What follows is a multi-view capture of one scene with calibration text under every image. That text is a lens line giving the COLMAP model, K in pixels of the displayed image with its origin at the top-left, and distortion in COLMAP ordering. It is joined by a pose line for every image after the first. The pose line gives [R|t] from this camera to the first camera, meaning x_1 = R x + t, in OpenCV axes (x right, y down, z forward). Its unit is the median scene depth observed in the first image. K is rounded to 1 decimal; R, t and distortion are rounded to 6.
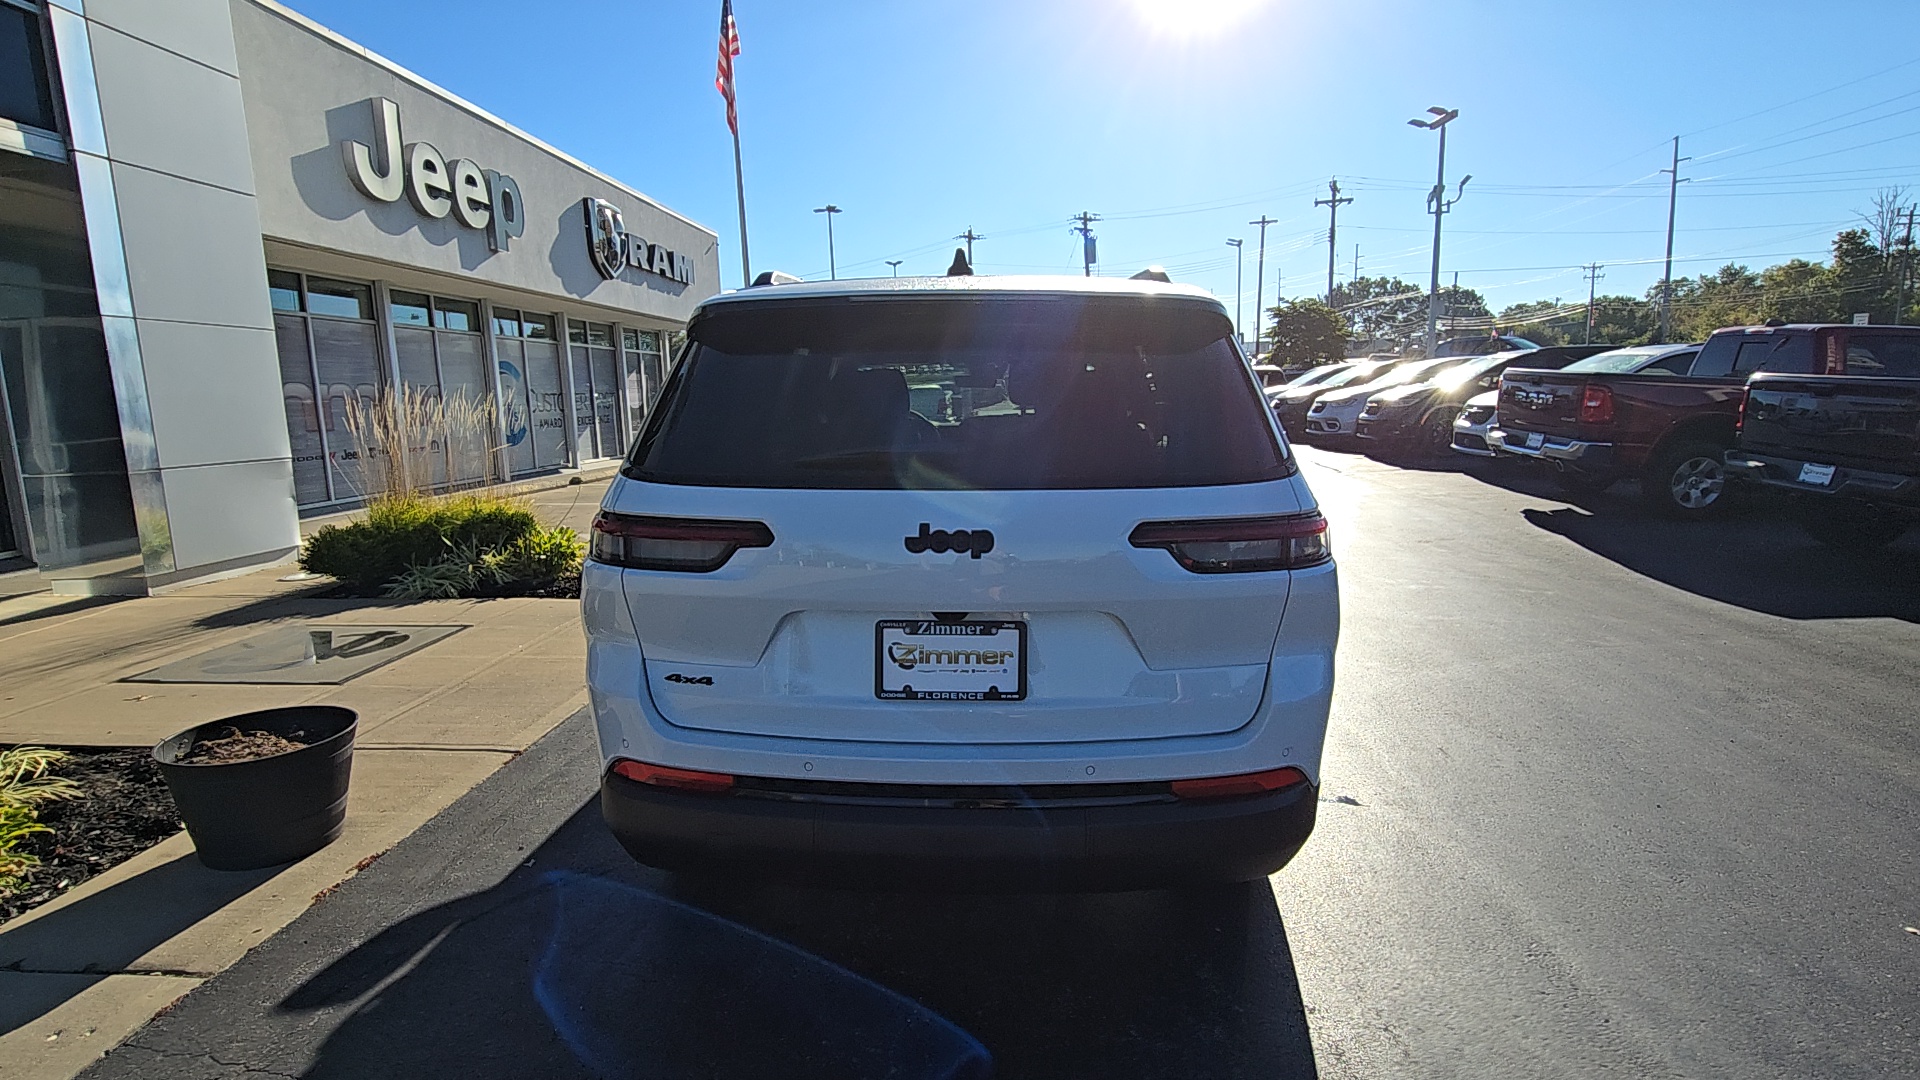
lens RADIAL K [[967.8, 0, 954.0], [0, 967.8, 546.4], [0, 0, 1]] dist [-0.000988, -0.000239]
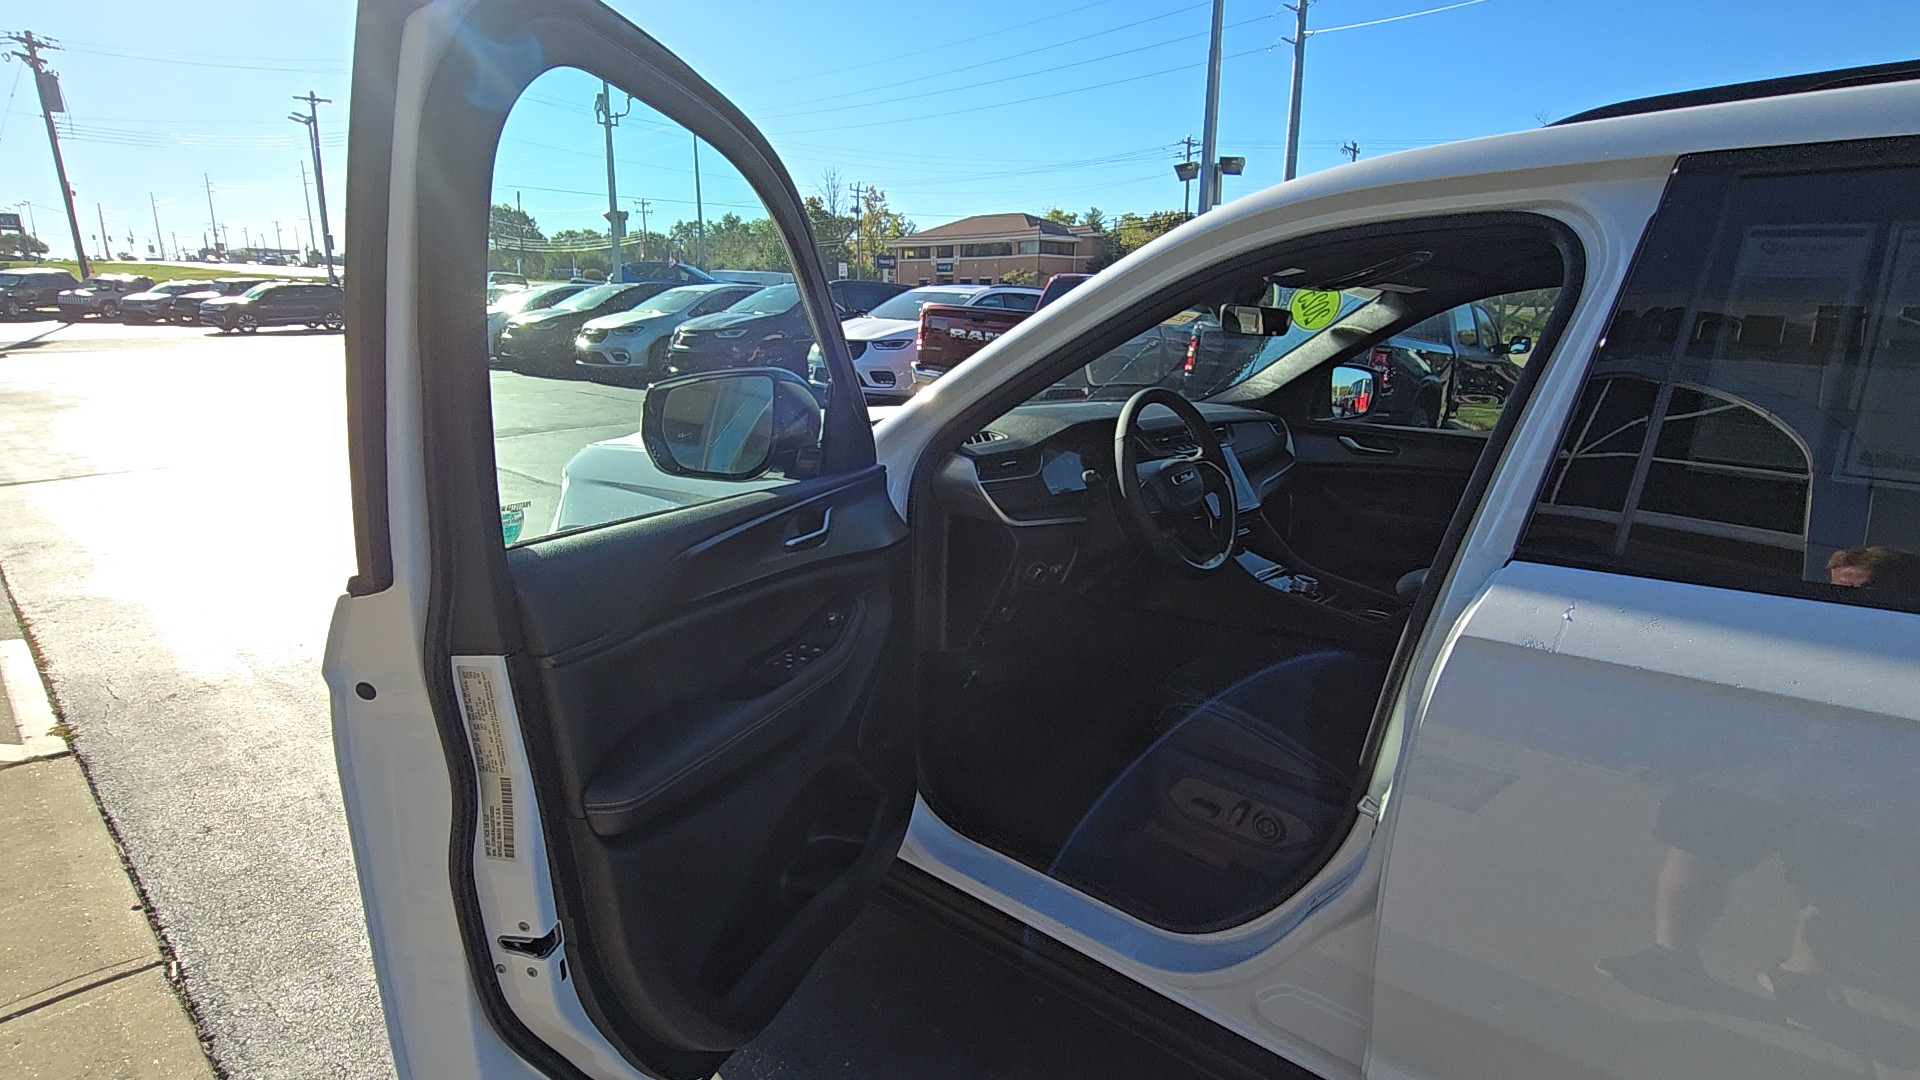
lens RADIAL K [[967.8, 0, 954.5], [0, 967.8, 545.5], [0, 0, 1]] dist [-0.000988, -0.000239]
pose [[0.623504, -0.153920, 0.766519, -0.118282], [0.094031, 0.988075, 0.121923, -0.038758], [-0.776145, -0.003943, 0.630543, 0.237012]]
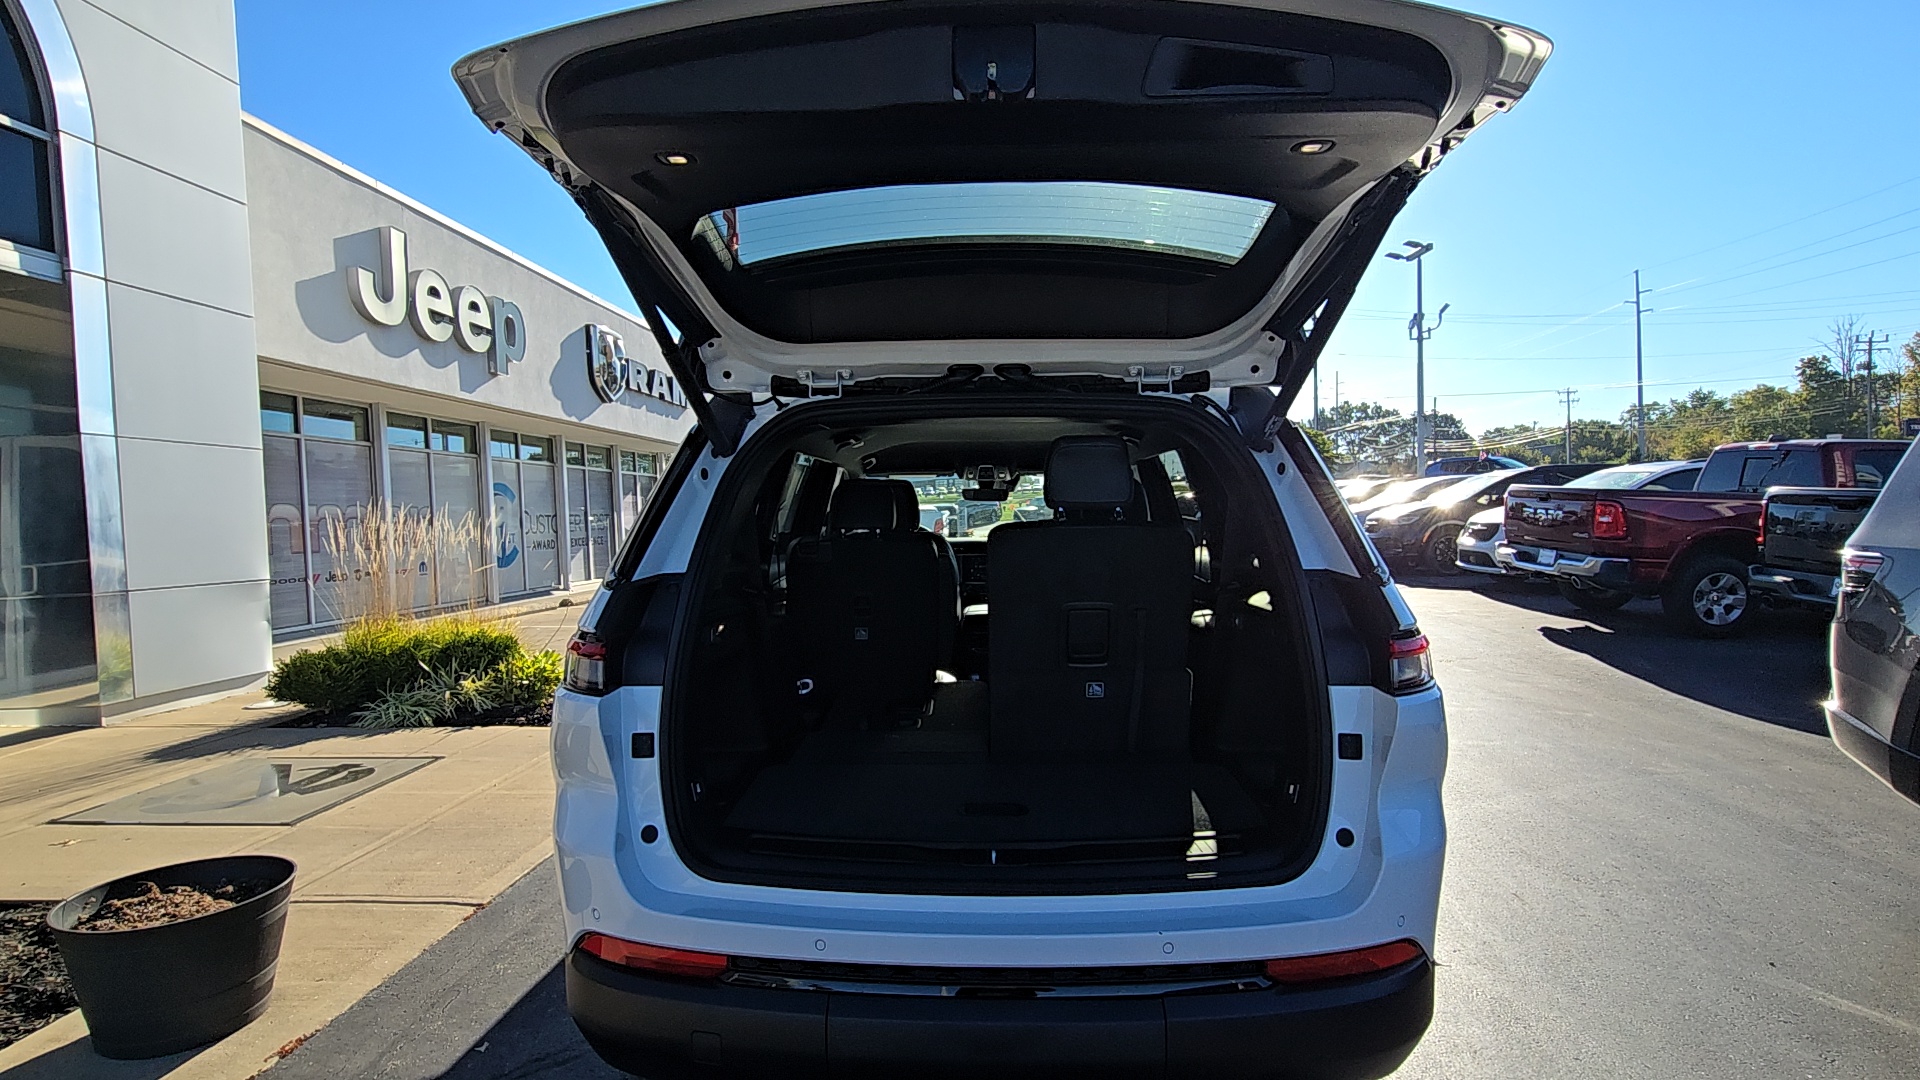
lens RADIAL K [[967.8, 0, 953.4], [0, 967.8, 549.0], [0, 0, 1]] dist [-0.000988, -0.000239]
pose [[0.999967, -0.004125, 0.006959, -0.004932], [0.004945, 0.992485, -0.122270, -0.000282], [-0.006402, 0.122300, 0.992473, 0.017425]]
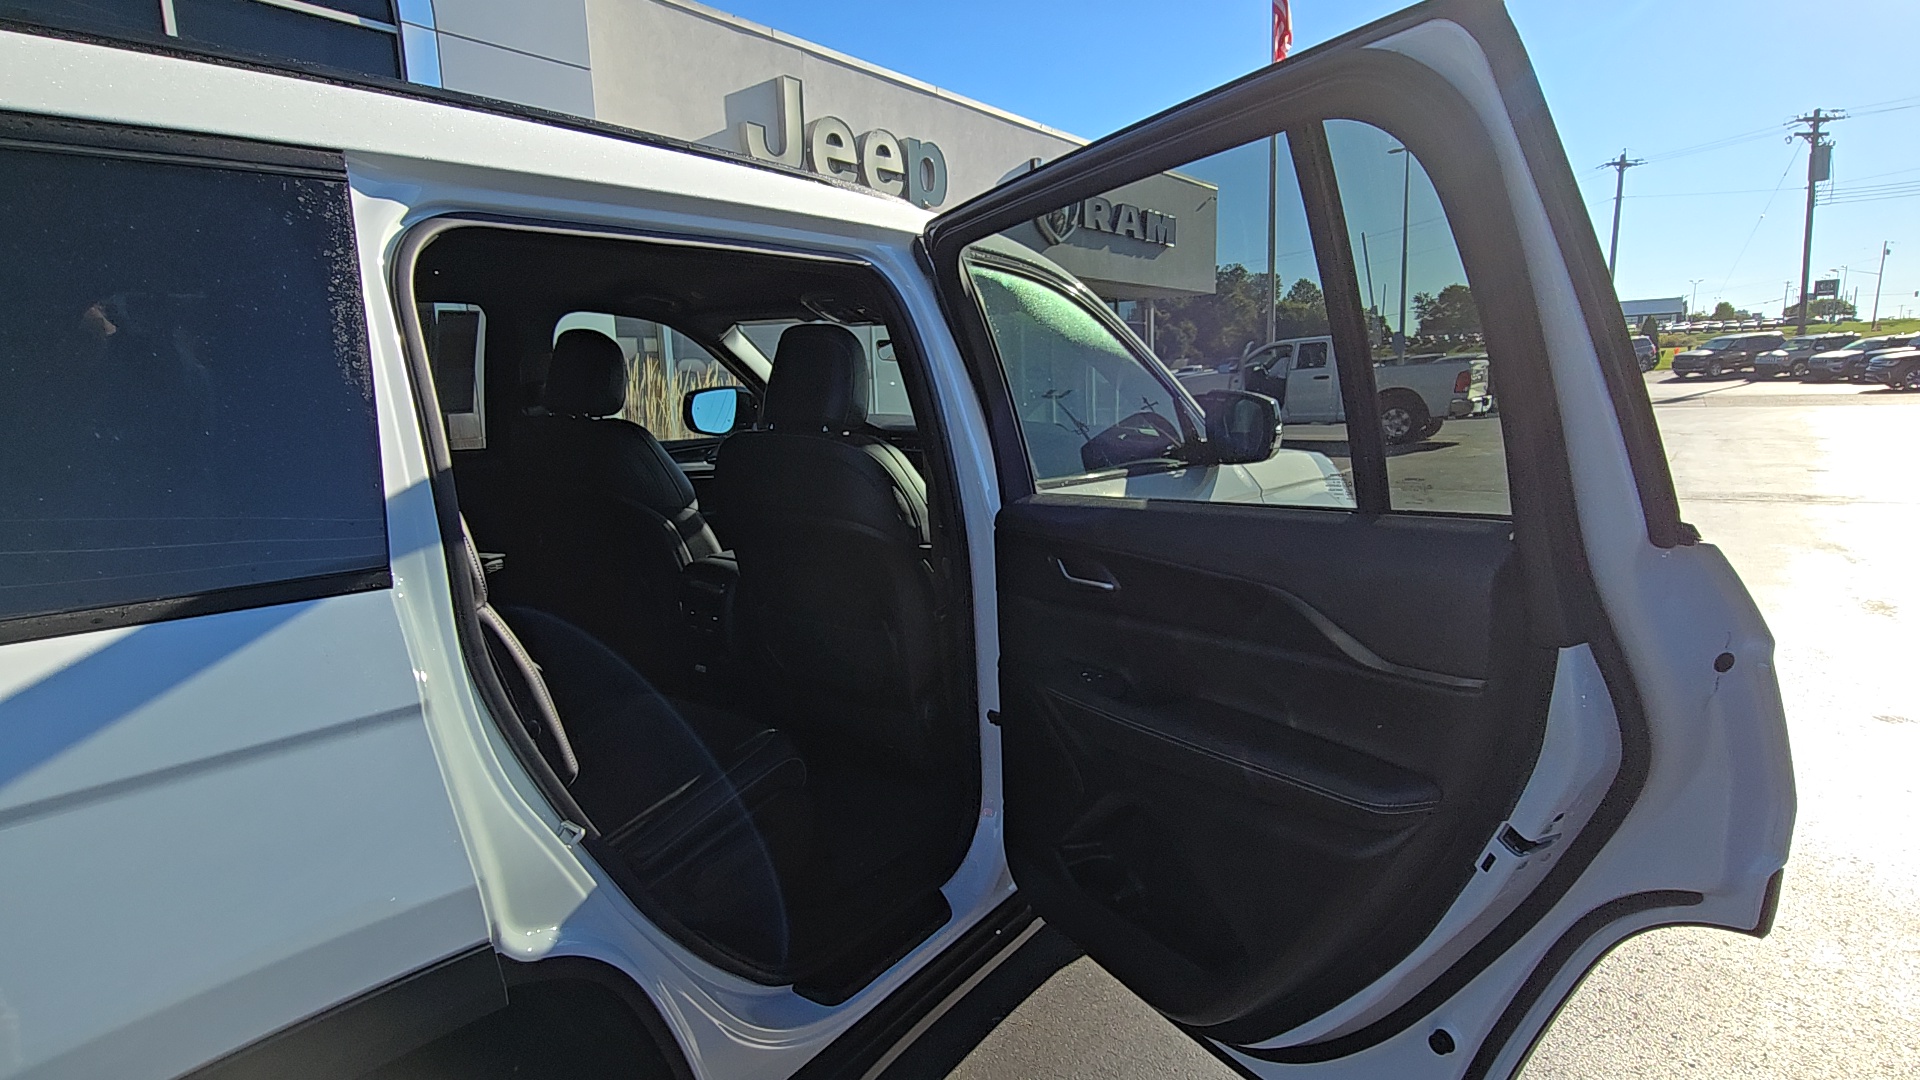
lens RADIAL K [[967.8, 0, 946.7], [0, 967.8, 548.2], [0, 0, 1]] dist [-0.000988, -0.000239]
pose [[0.827244, 0.101175, -0.552657, 0.104609], [-0.084308, 0.994869, 0.055935, -0.025849], [0.555481, 0.000322, 0.831529, 0.157322]]
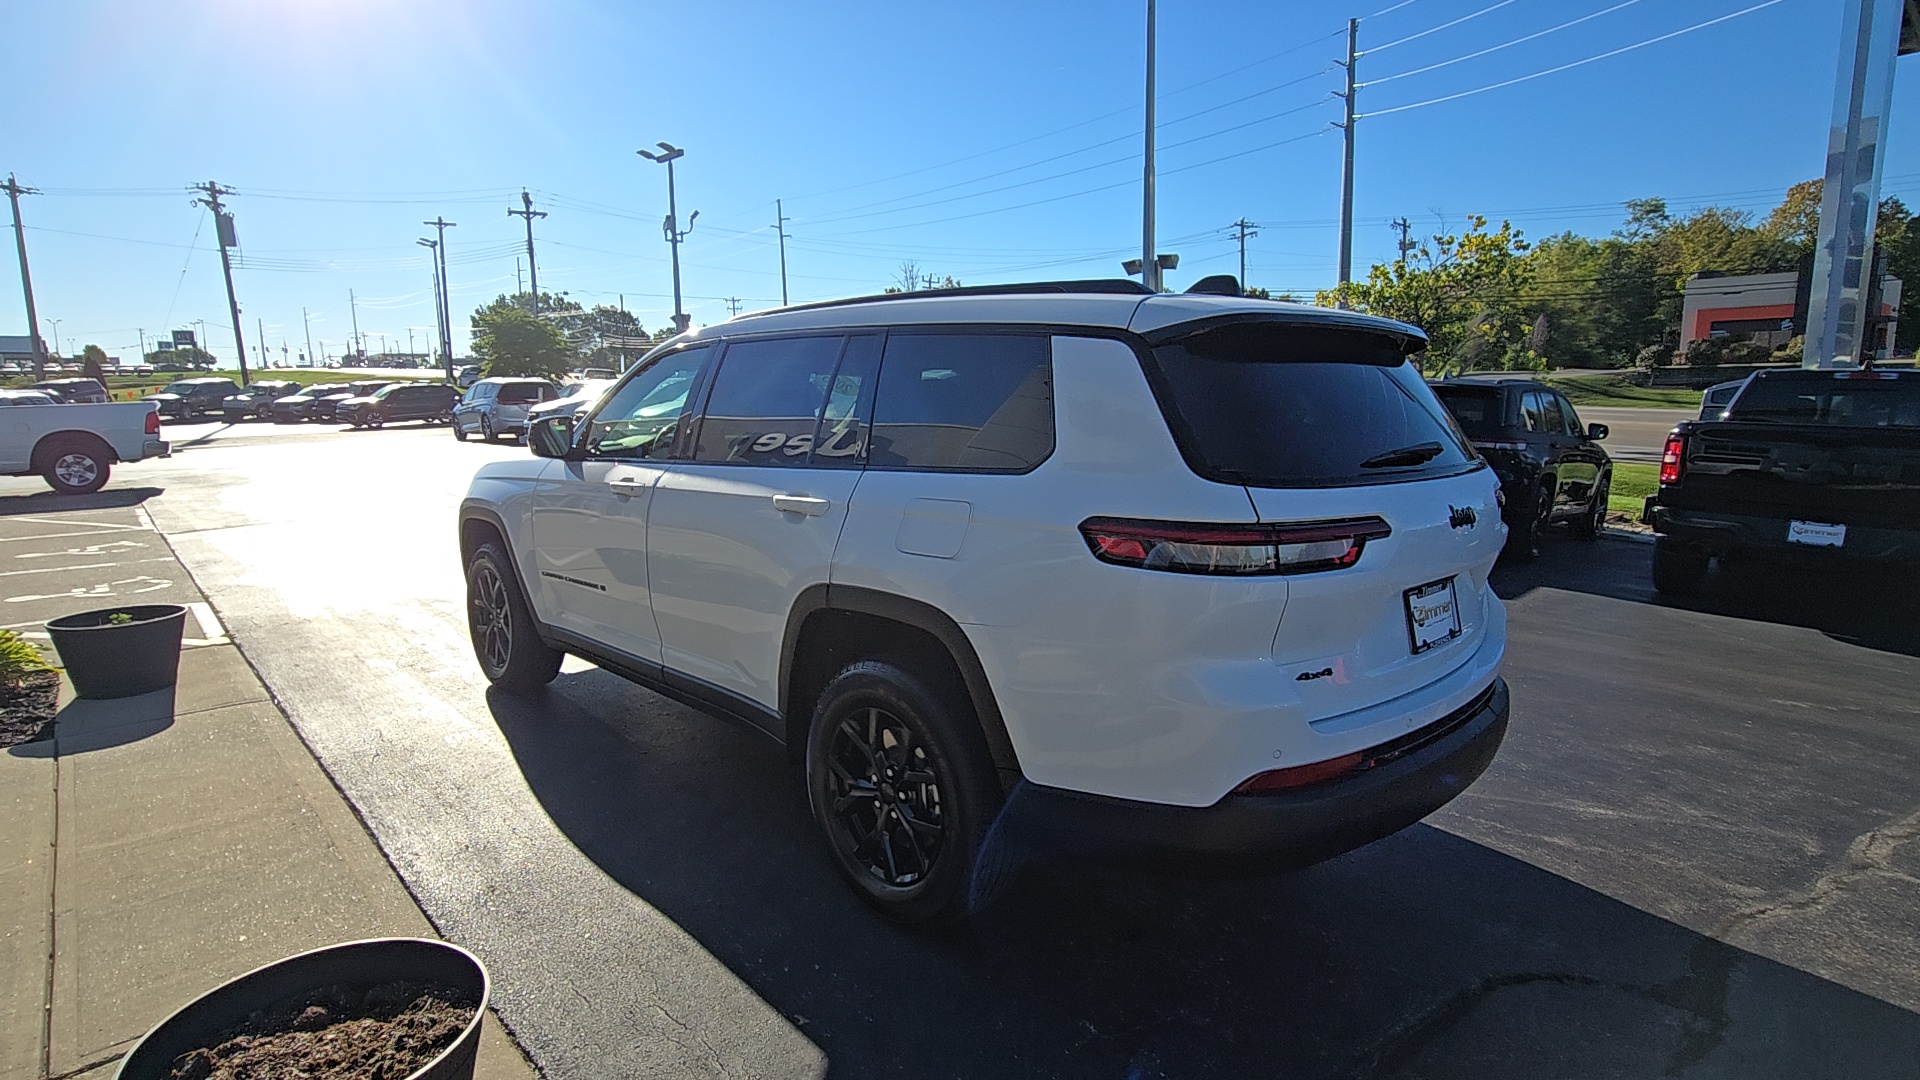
lens RADIAL K [[967.8, 0, 953.8], [0, 967.8, 545.3], [0, 0, 1]] dist [-0.000988, -0.000239]
pose [[0.690757, -0.100434, 0.716078, -0.152589], [0.111636, 0.993246, 0.031620, -0.009155], [-0.714418, 0.058098, 0.697303, 0.065376]]
